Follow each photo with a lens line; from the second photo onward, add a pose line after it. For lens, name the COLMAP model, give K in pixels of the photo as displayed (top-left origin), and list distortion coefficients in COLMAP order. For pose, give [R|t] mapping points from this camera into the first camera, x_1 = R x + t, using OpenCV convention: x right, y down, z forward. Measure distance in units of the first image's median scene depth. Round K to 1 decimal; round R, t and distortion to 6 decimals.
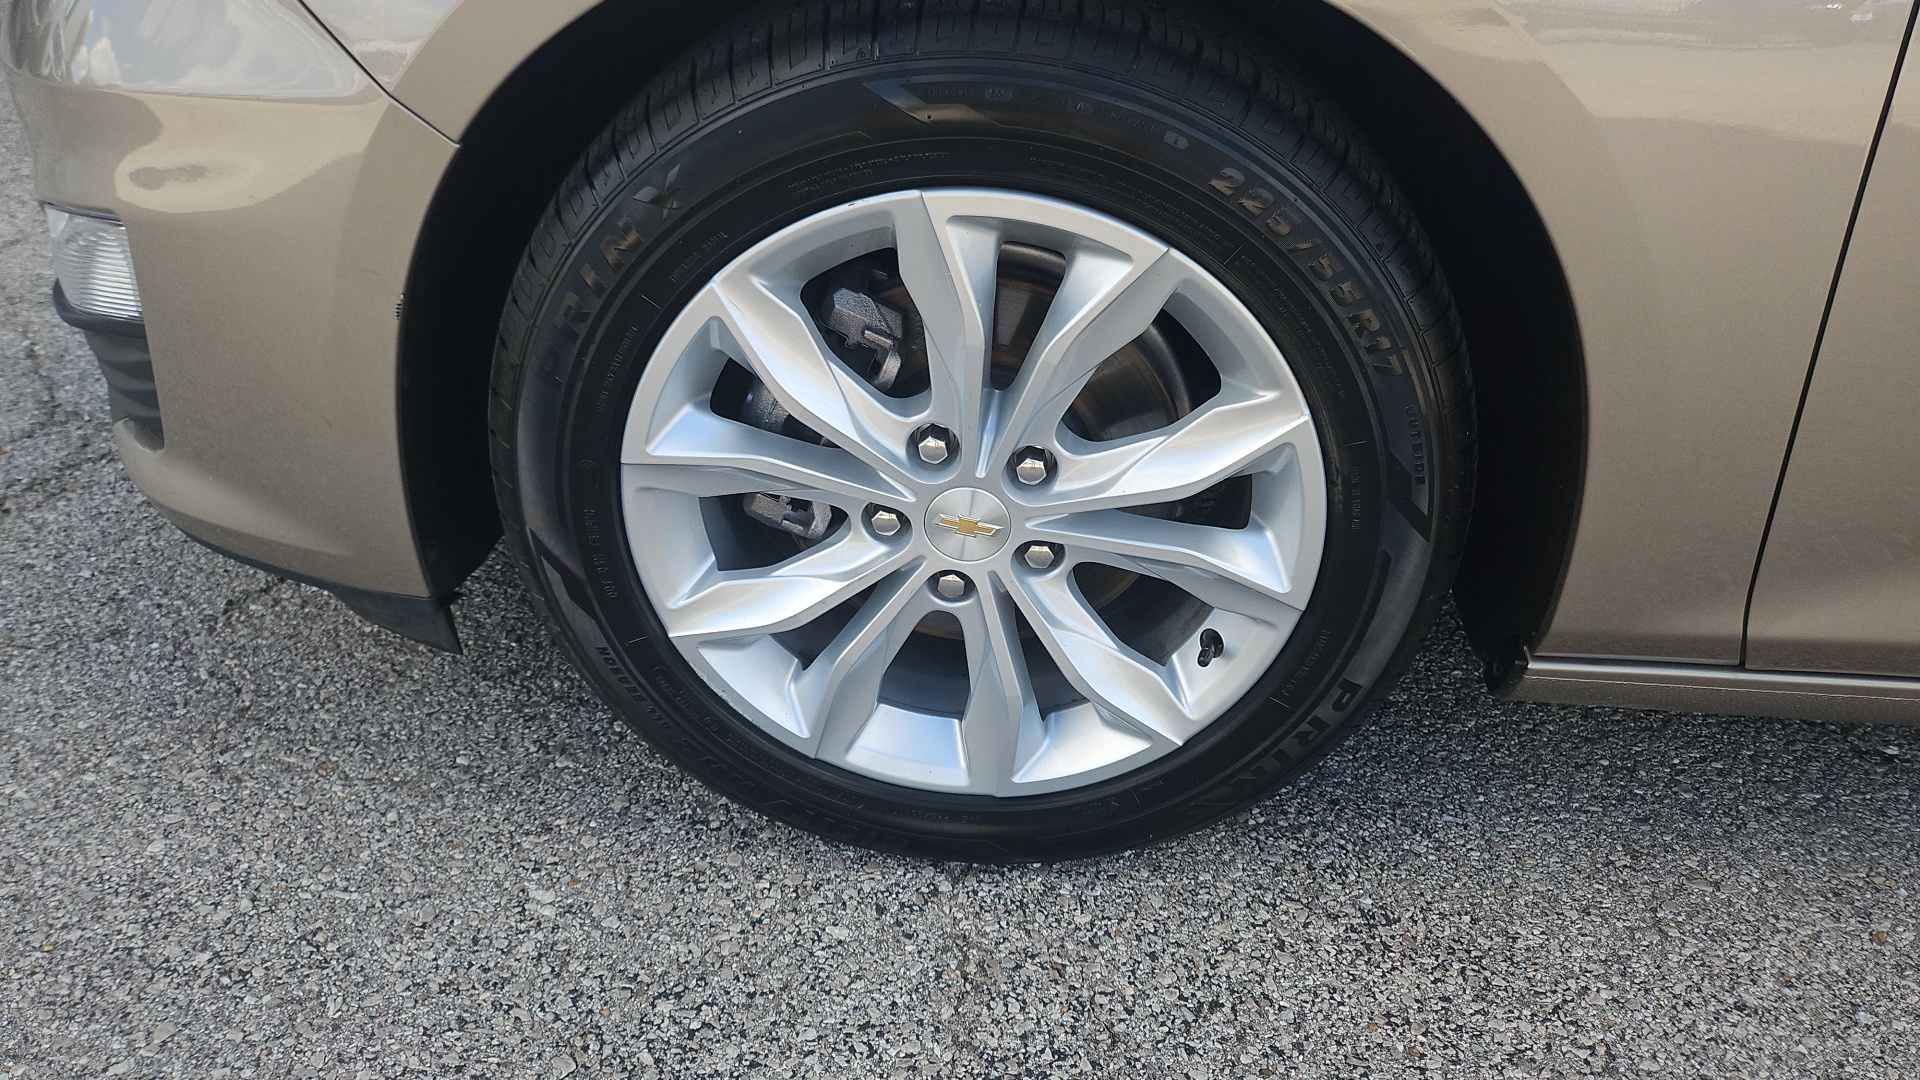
lens RADIAL K [[1382.0, 0, 960.0], [0, 1382.0, 540.0], [0, 0, 1]] dist [0.055384, -0.045081]
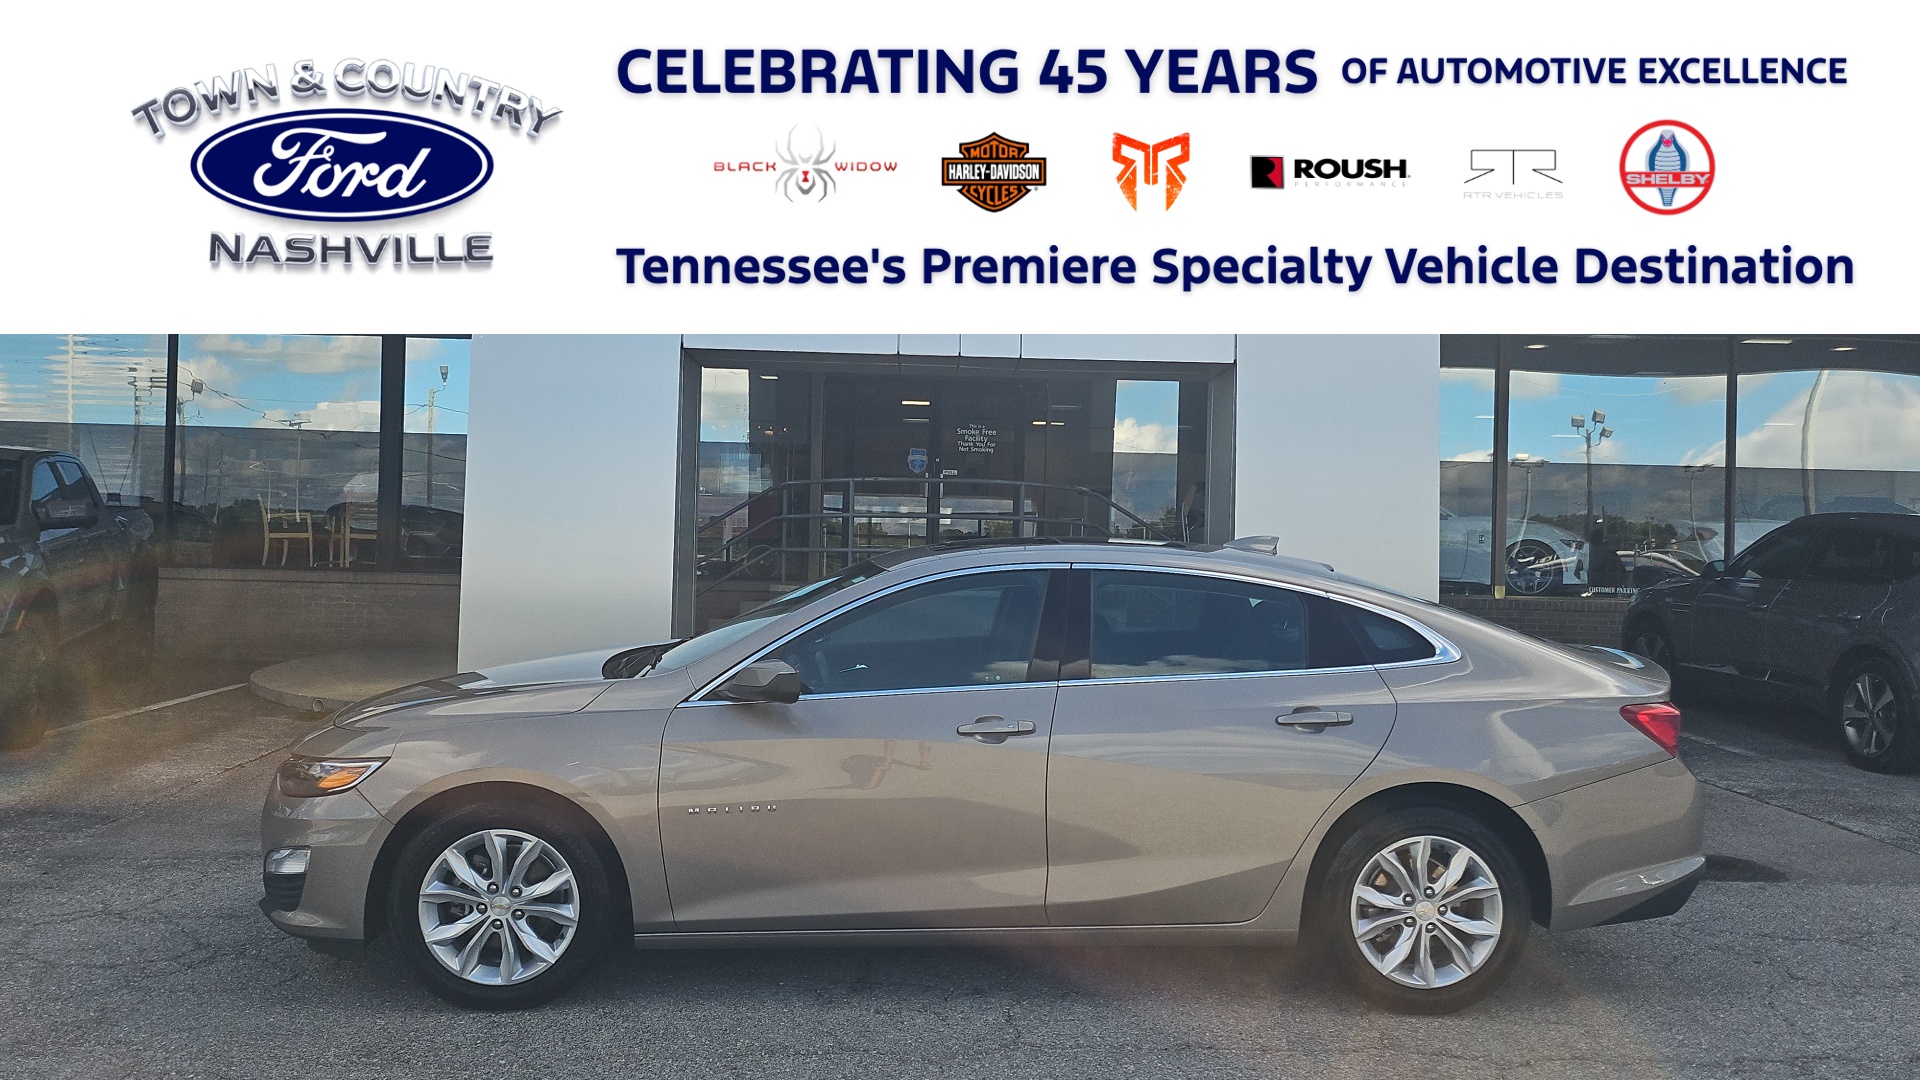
lens RADIAL K [[1364.1, 0, 957.8], [0, 1364.1, 571.0], [0, 0, 1]] dist [0.078632, -0.039974]
pose [[0.993703, -0.013760, 0.111195, 0.987988], [0.067031, 0.868246, -0.491585, 1.333752], [-0.089780, 0.495943, 0.863701, -3.487818]]
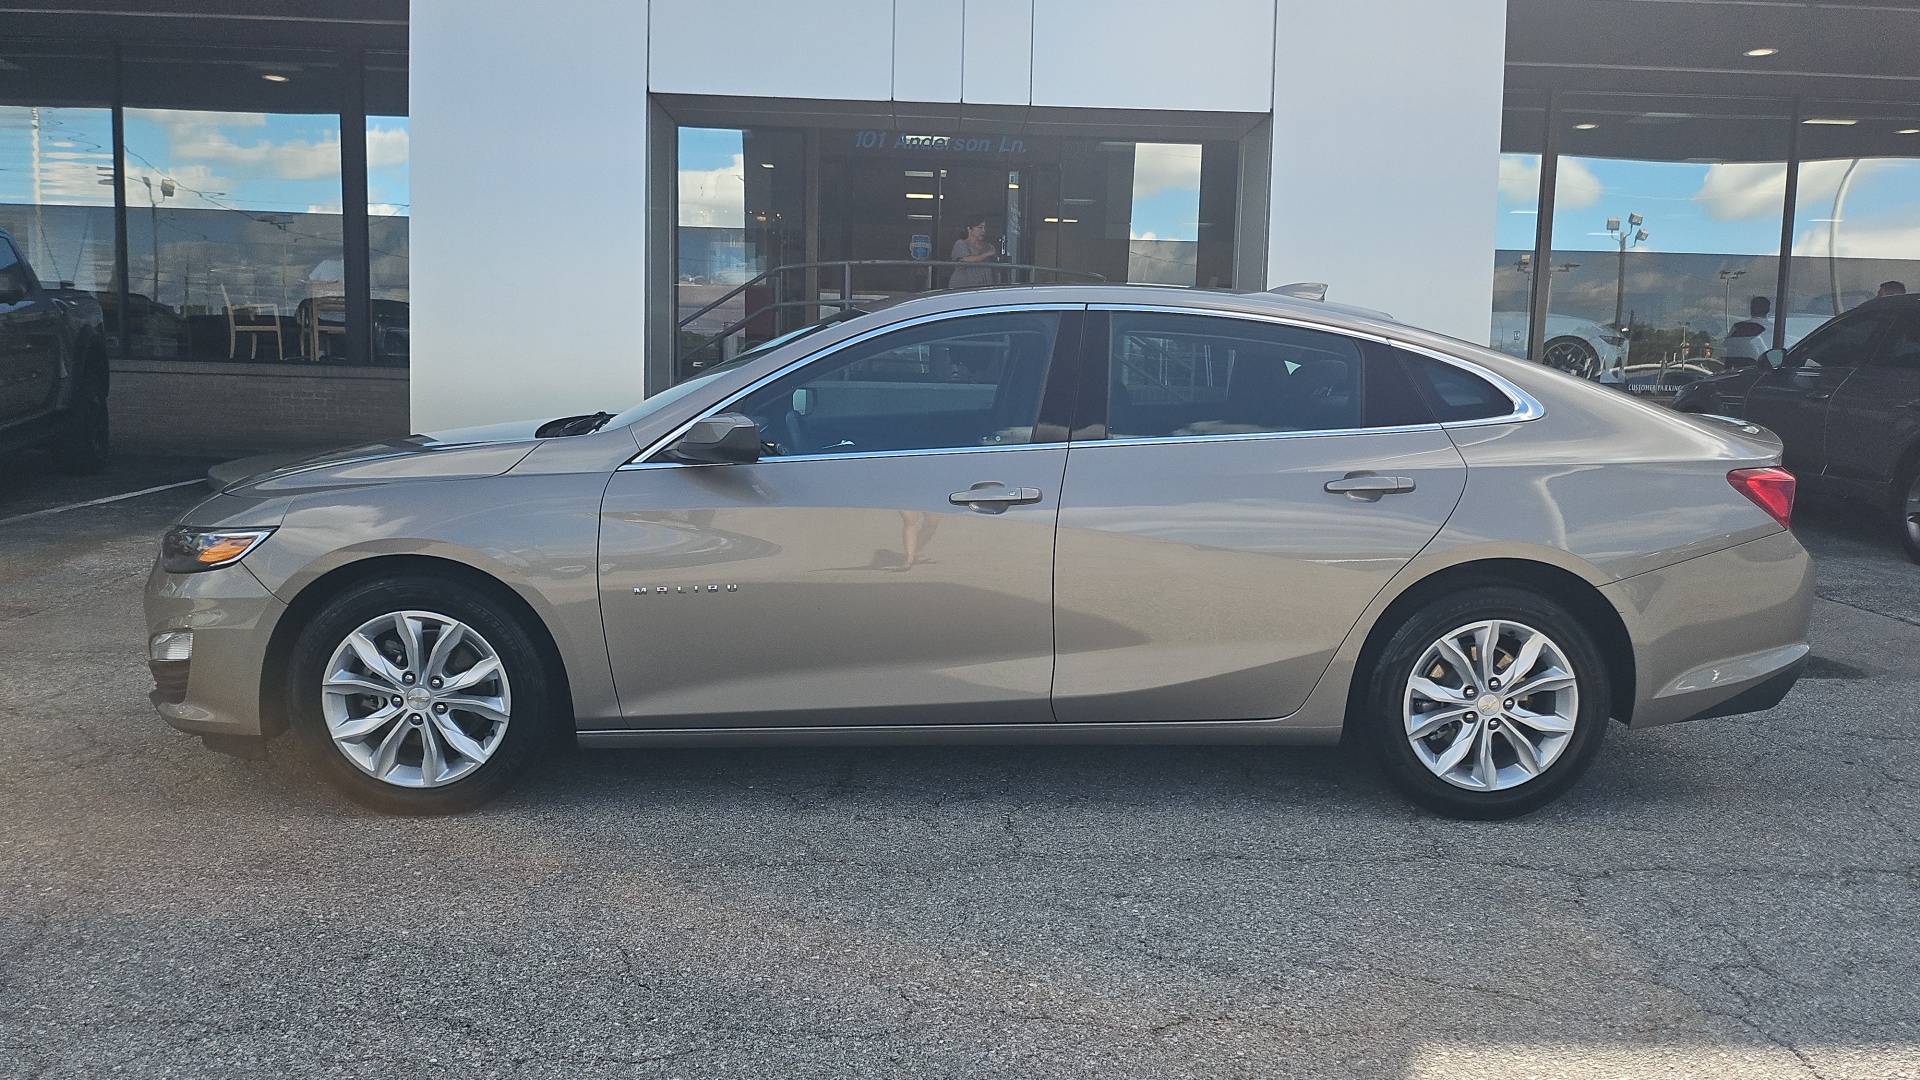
lens RADIAL K [[1387.7, 0, 968.2], [0, 1387.7, 539.0], [0, 0, 1]] dist [0.061855, 0.000417]
pose [[0.993616, -0.025548, 0.109887, 1.101840], [0.066866, 0.917865, -0.391221, 1.202734], [-0.090866, 0.396071, 0.913713, -2.845297]]
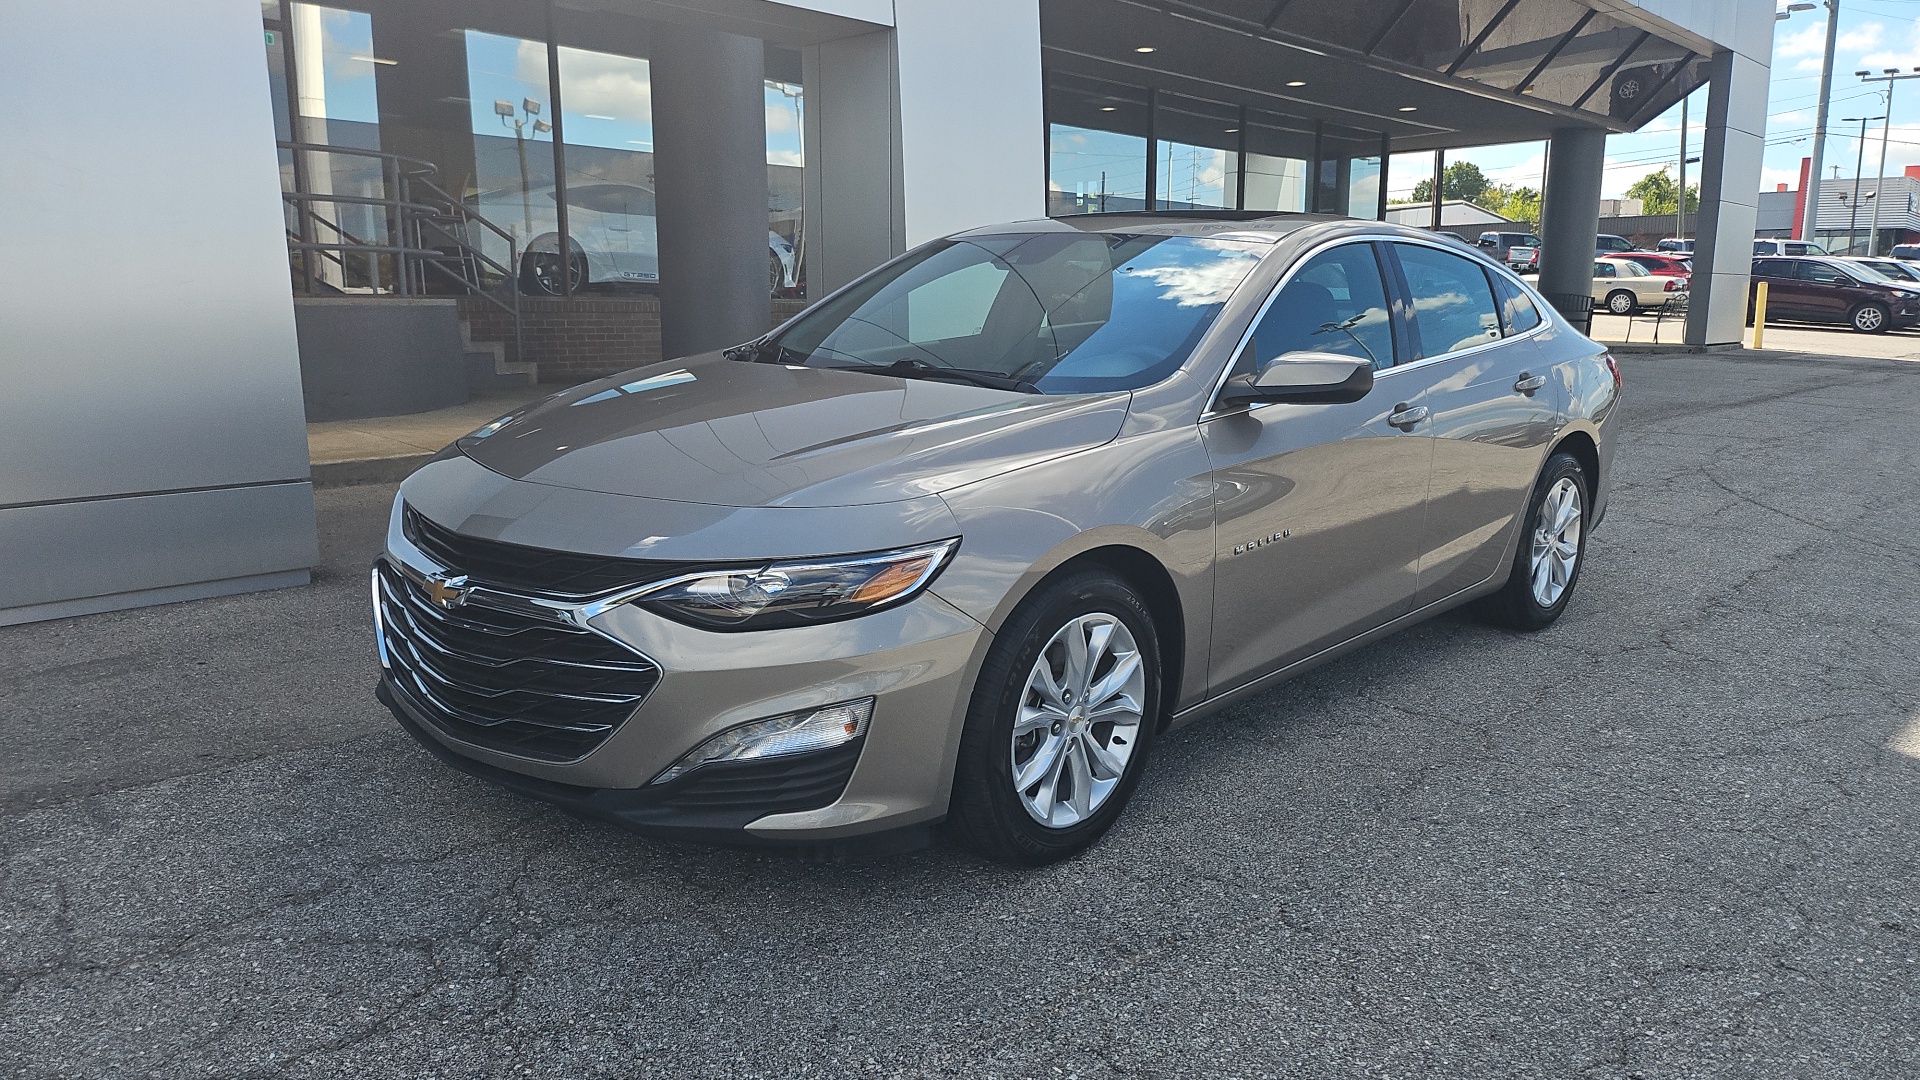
lens RADIAL K [[1290.9, 0, 960.0], [0, 1290.9, 540.0], [0, 0, 1]] dist [0.134012, -0.178449]
pose [[0.617541, -0.163656, 0.769325, -2.413244], [0.410995, 0.901098, -0.138220, -0.080981], [-0.670617, 0.401545, 0.623727, -0.857421]]
